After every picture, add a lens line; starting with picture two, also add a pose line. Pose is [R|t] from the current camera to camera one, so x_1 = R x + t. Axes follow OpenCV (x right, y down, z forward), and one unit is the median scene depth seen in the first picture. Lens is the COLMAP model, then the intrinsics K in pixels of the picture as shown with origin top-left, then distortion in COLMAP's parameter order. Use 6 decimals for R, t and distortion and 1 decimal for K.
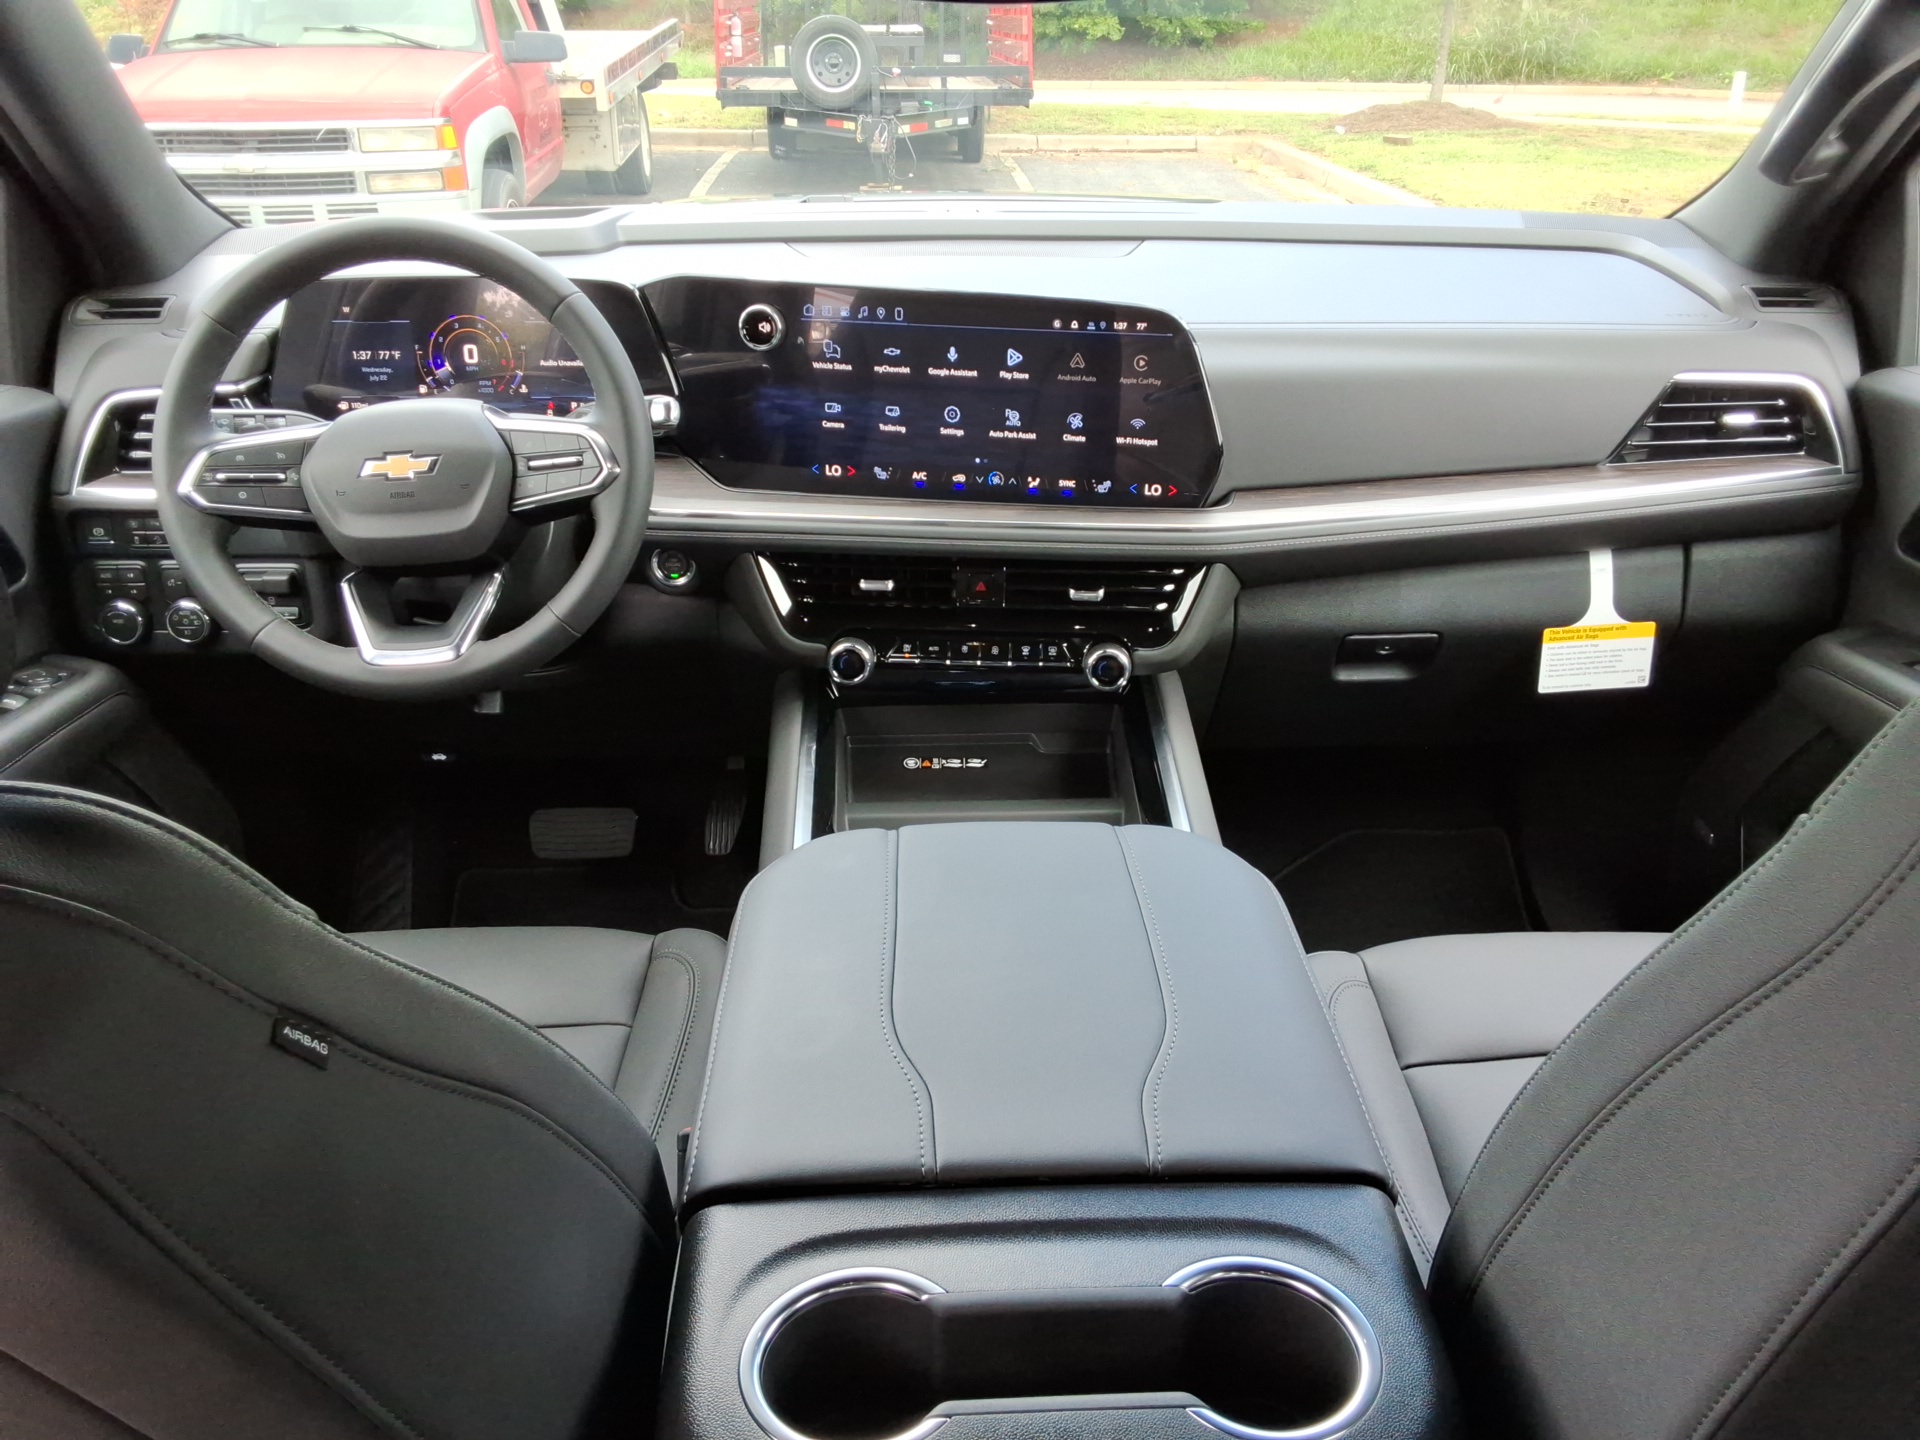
lens RADIAL K [[1543.2, 0, 976.7], [0, 1543.2, 686.7], [0, 0, 1]] dist [0.119978, -0.192335]
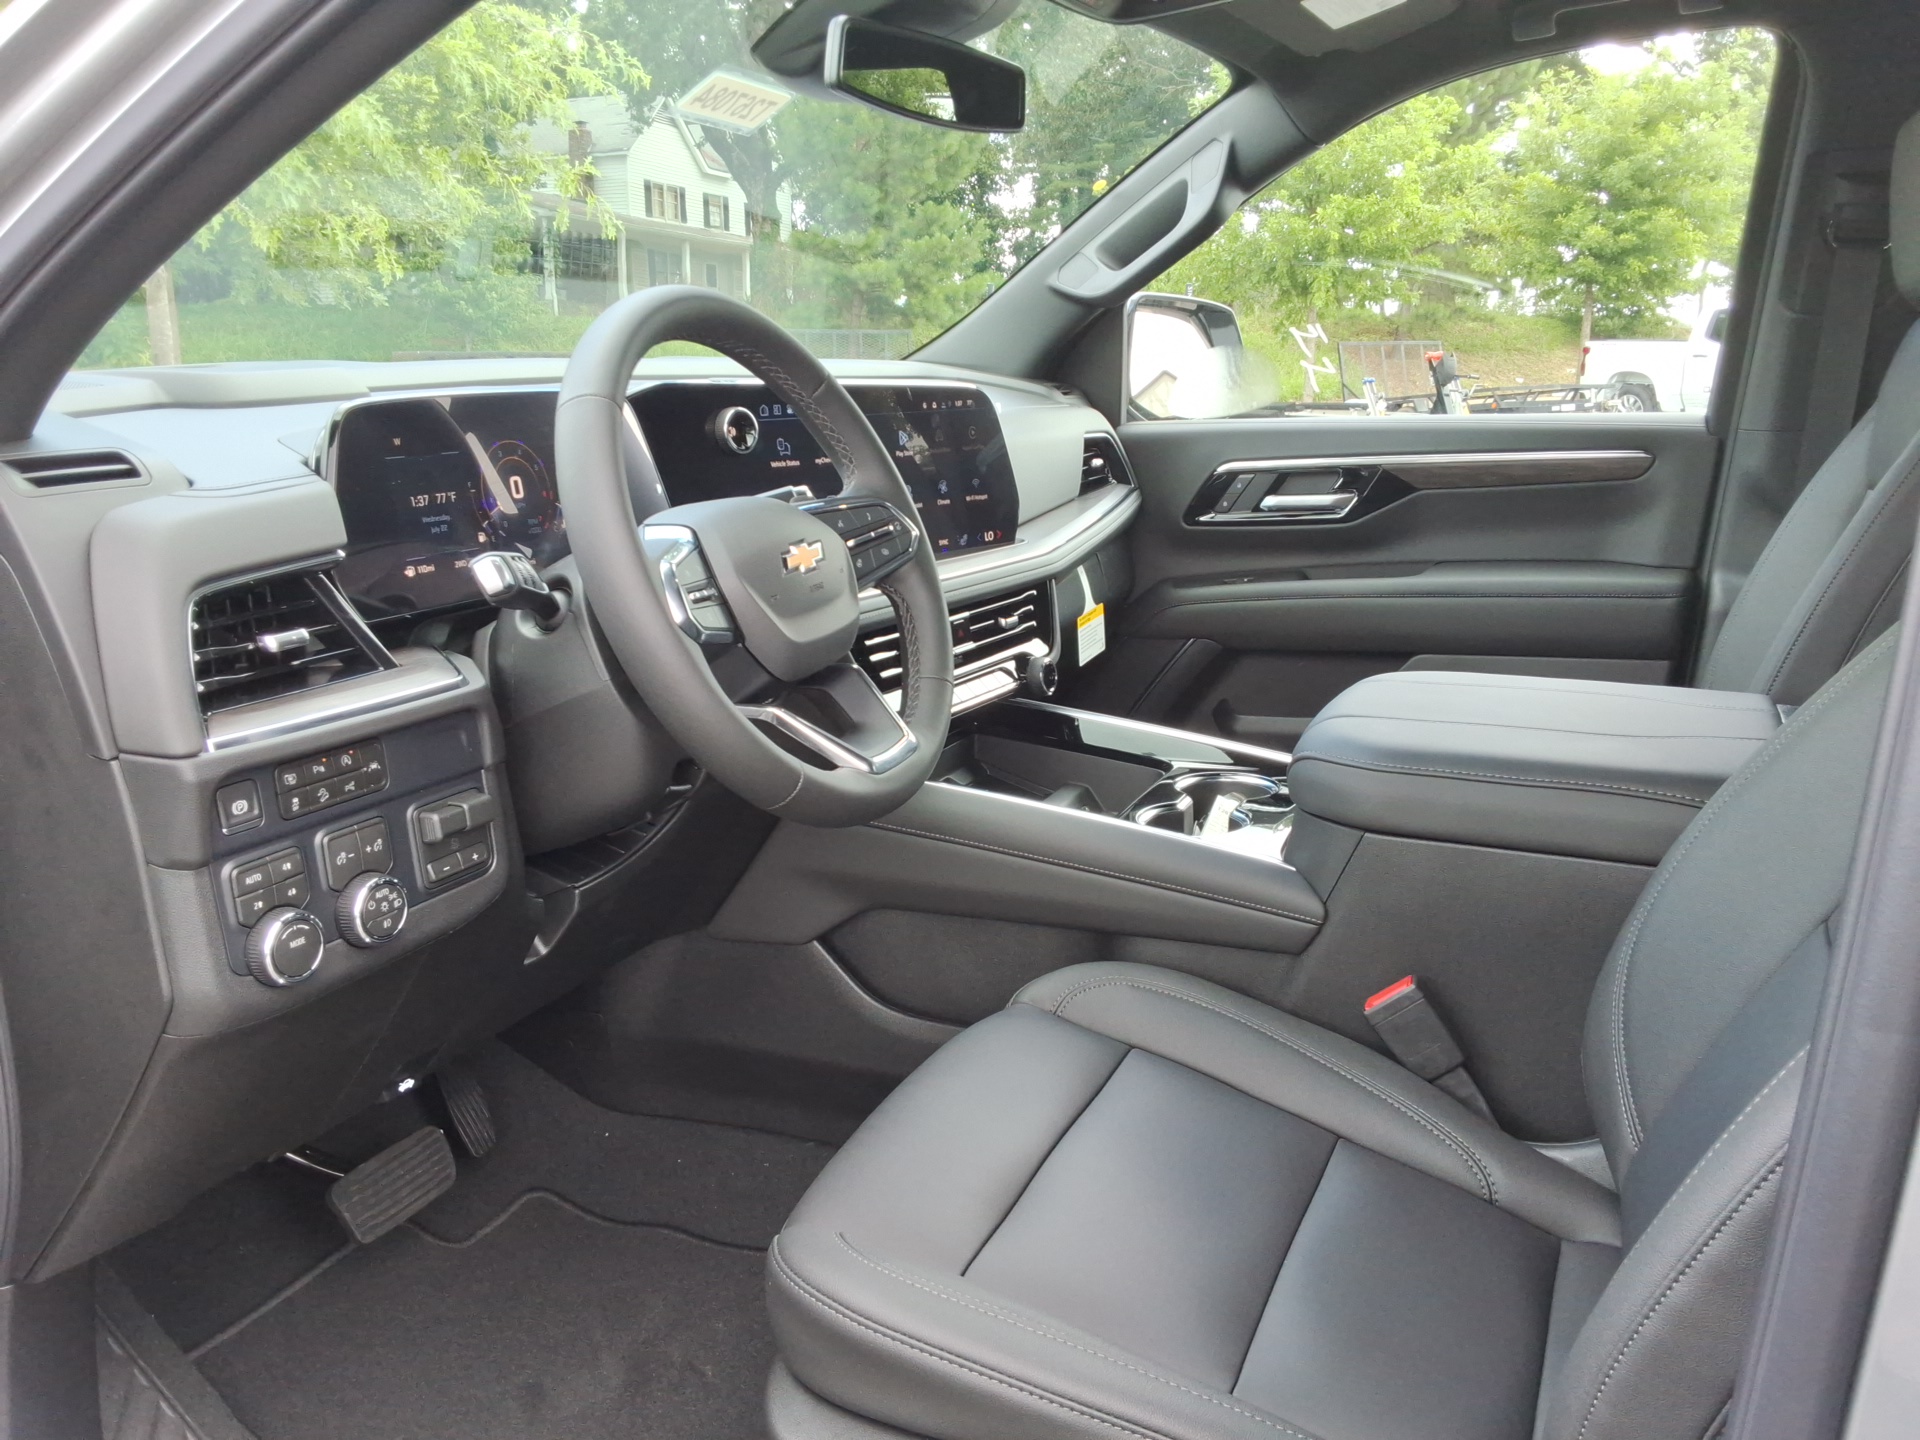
lens RADIAL K [[1542.3, 0, 984.7], [0, 1542.3, 703.4], [0, 0, 1]] dist [0.084101, -0.138146]
pose [[0.425559, -0.205603, 0.881264, -0.949722], [0.380696, 0.924154, 0.031773, -0.045190], [-0.820957, 0.321972, 0.471555, 0.467693]]
